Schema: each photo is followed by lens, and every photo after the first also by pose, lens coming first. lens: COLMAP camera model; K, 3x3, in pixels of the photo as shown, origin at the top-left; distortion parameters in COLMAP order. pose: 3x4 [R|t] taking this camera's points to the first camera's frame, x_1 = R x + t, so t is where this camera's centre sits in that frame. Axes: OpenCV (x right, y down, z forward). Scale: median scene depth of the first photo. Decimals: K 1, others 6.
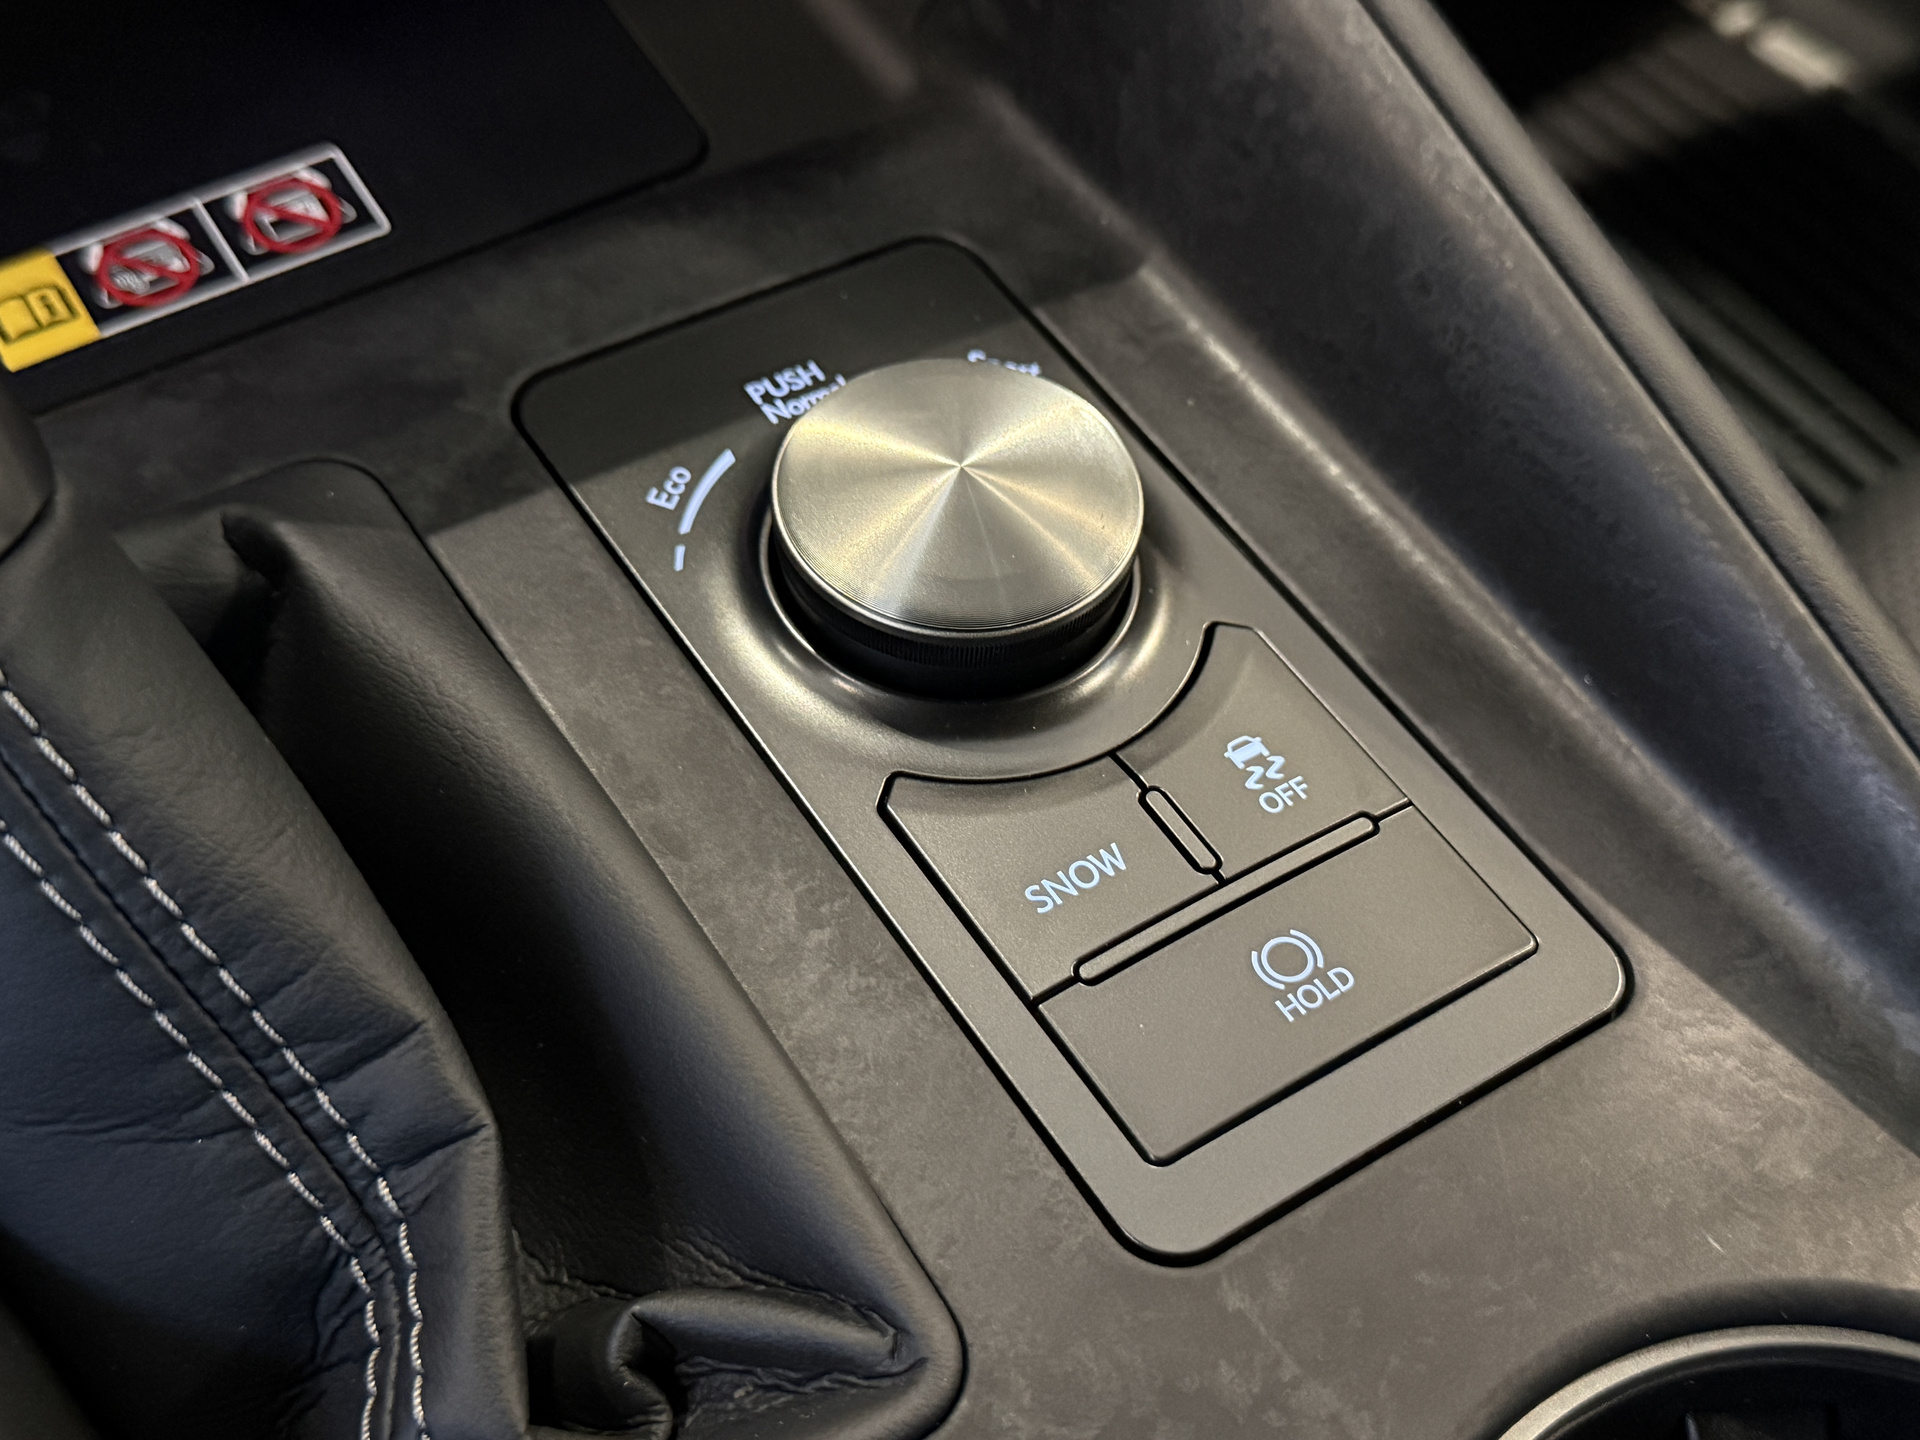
lens RADIAL K [[2444.6, 0, 970.0], [0, 2444.6, 718.4], [0, 0, 1]] dist [0.186167, -0.605918]
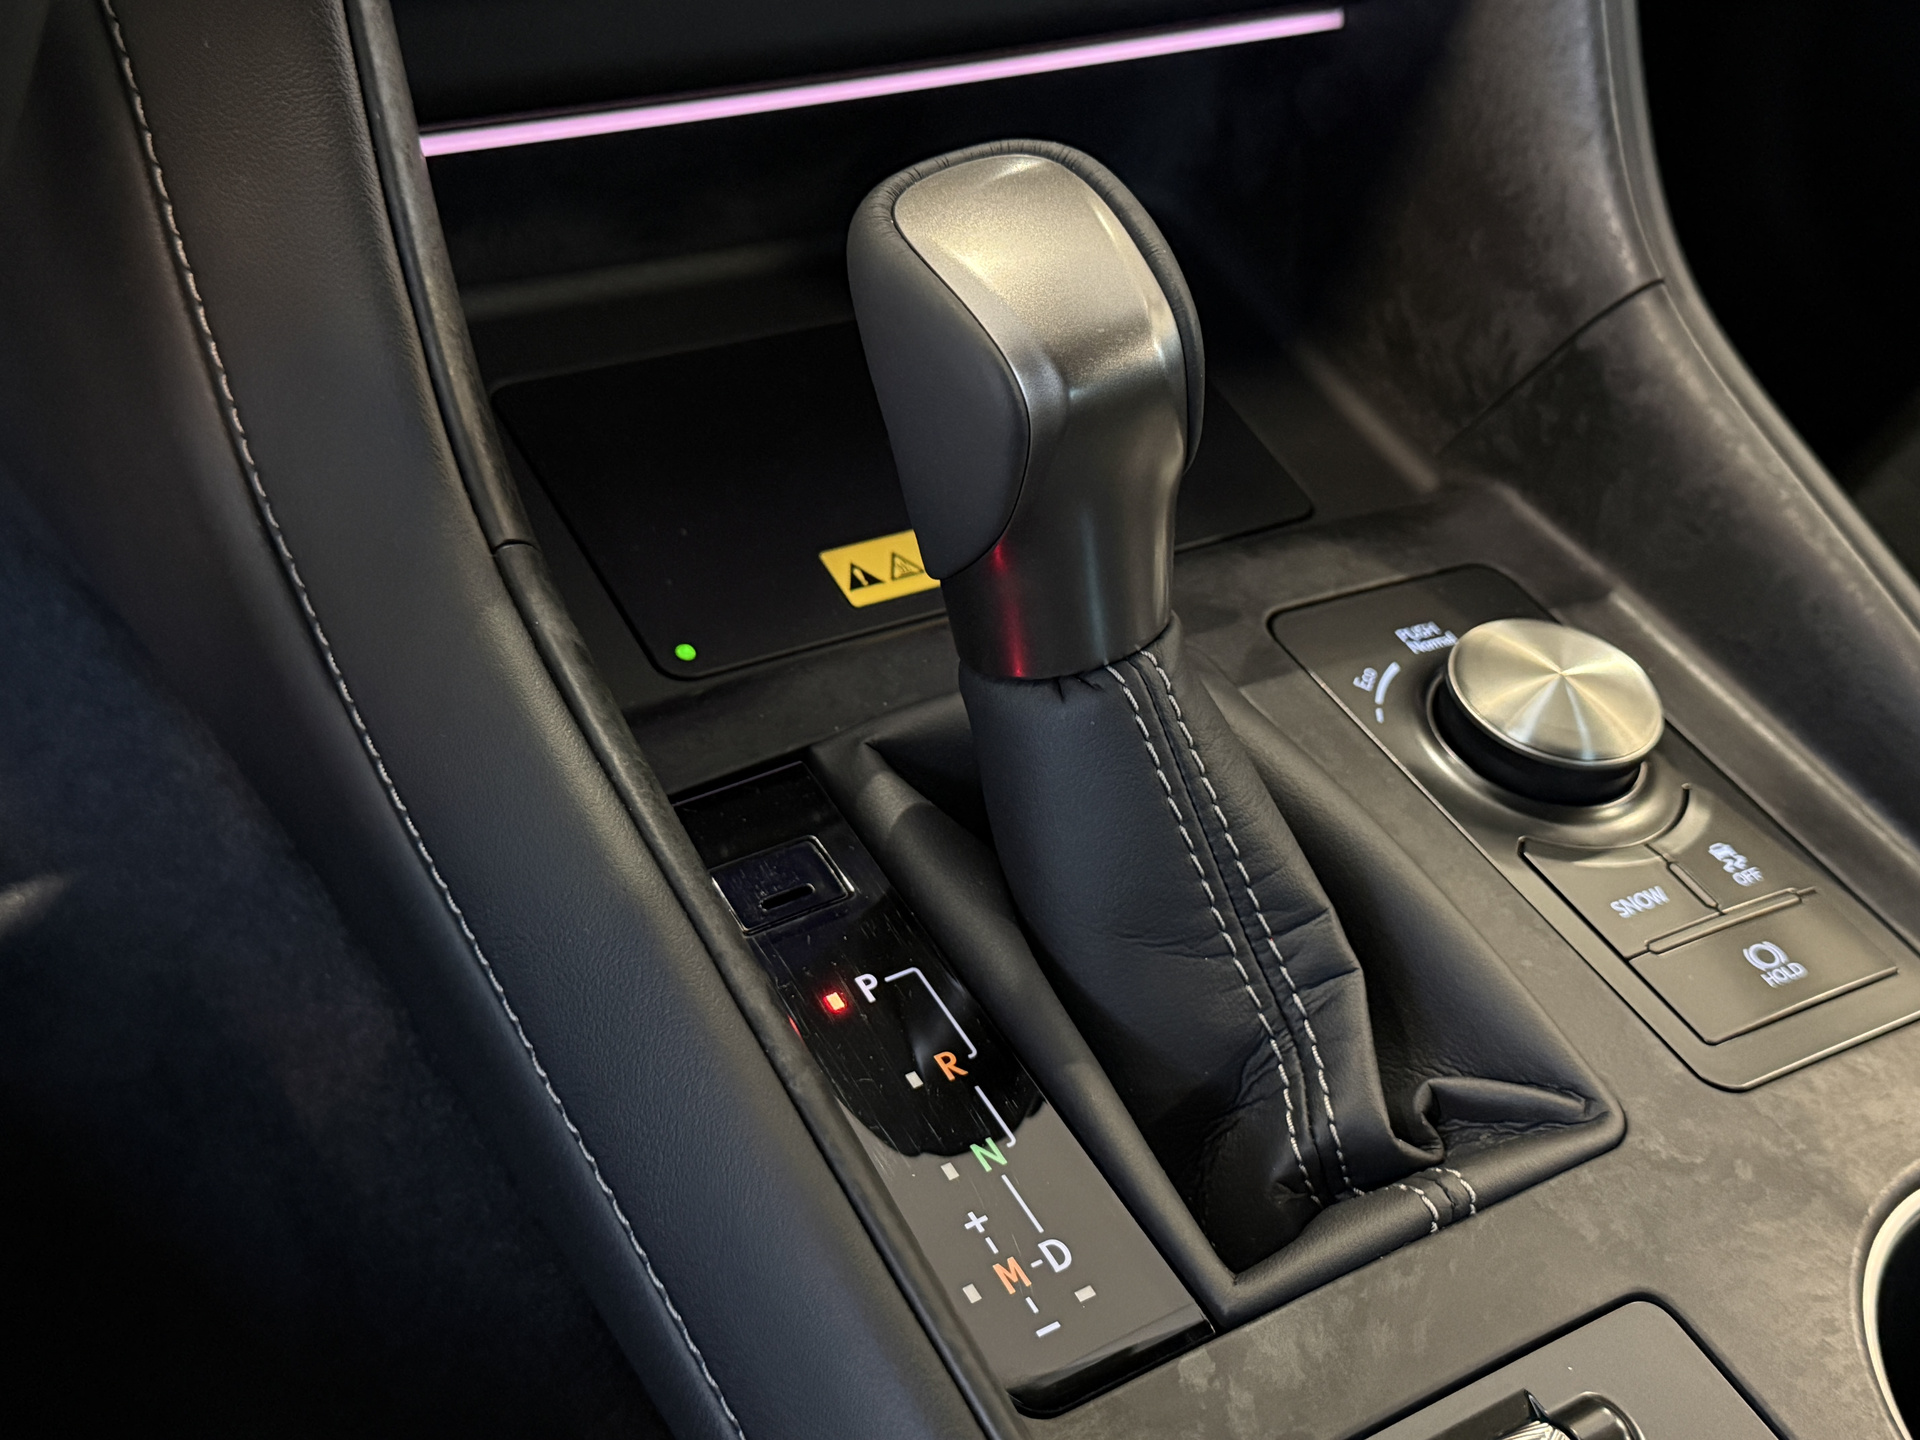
lens RADIAL K [[2396.5, 0, 960.0], [0, 2396.5, 720.0], [0, 0, 1]] dist [0.218774, -0.593365]
pose [[0.994333, 0.102303, 0.028925, -0.489767], [-0.094359, 0.974577, -0.203213, 0.329251], [-0.048979, 0.199332, 0.978707, -0.679180]]
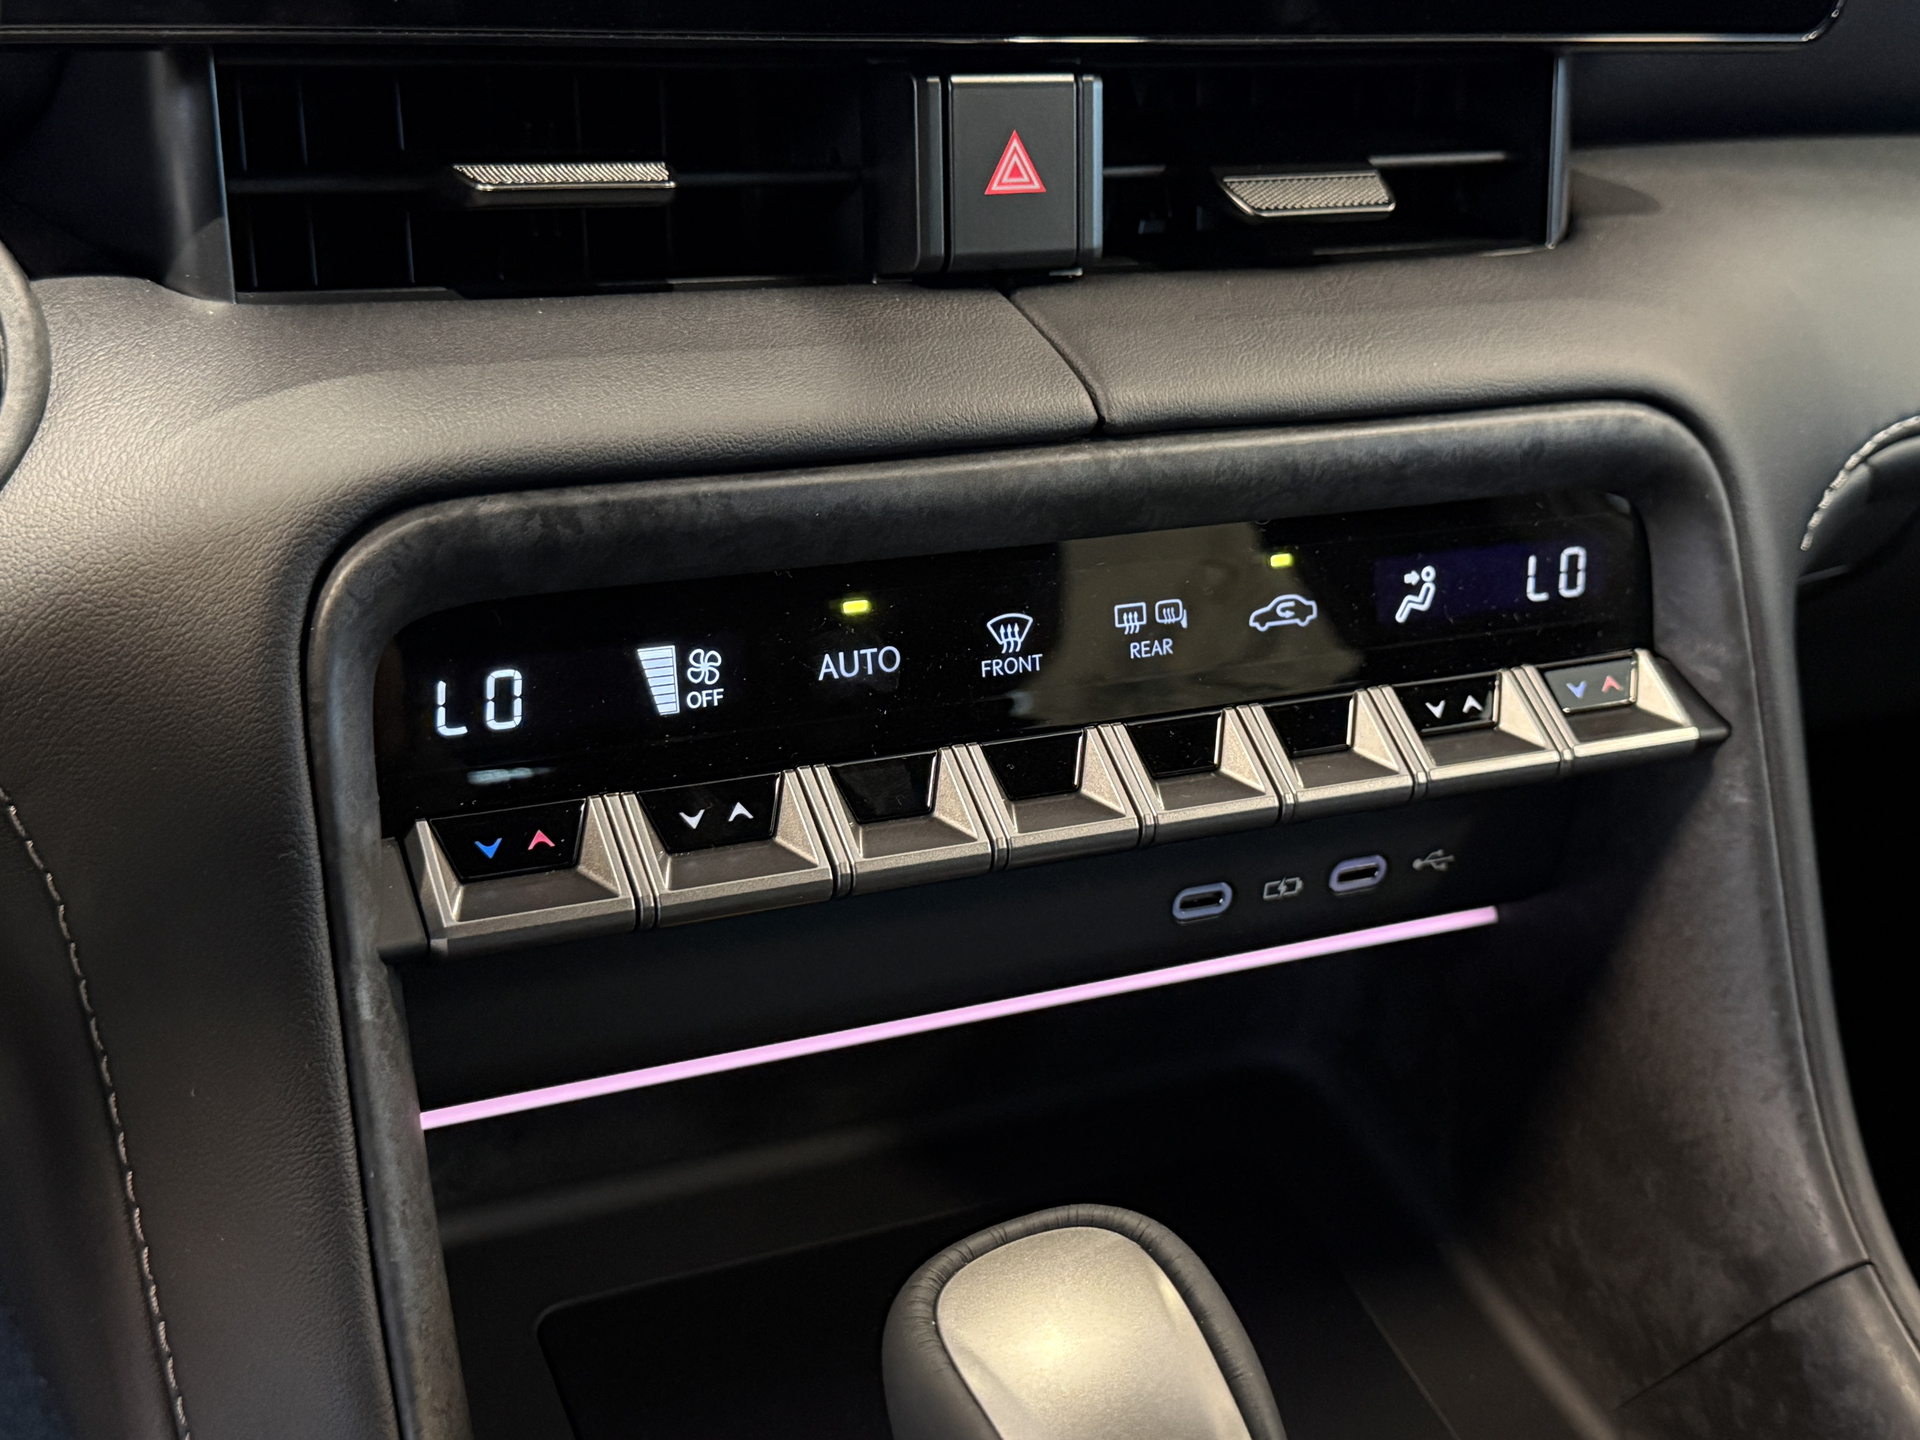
lens RADIAL K [[2396.5, 0, 960.0], [0, 2396.5, 720.0], [0, 0, 1]] dist [0.218774, -0.593365]
pose [[0.987811, 0.130290, -0.085176, -0.439335], [-0.153378, 0.908049, -0.389771, -0.043887], [0.026560, 0.398084, 0.916964, -0.595511]]
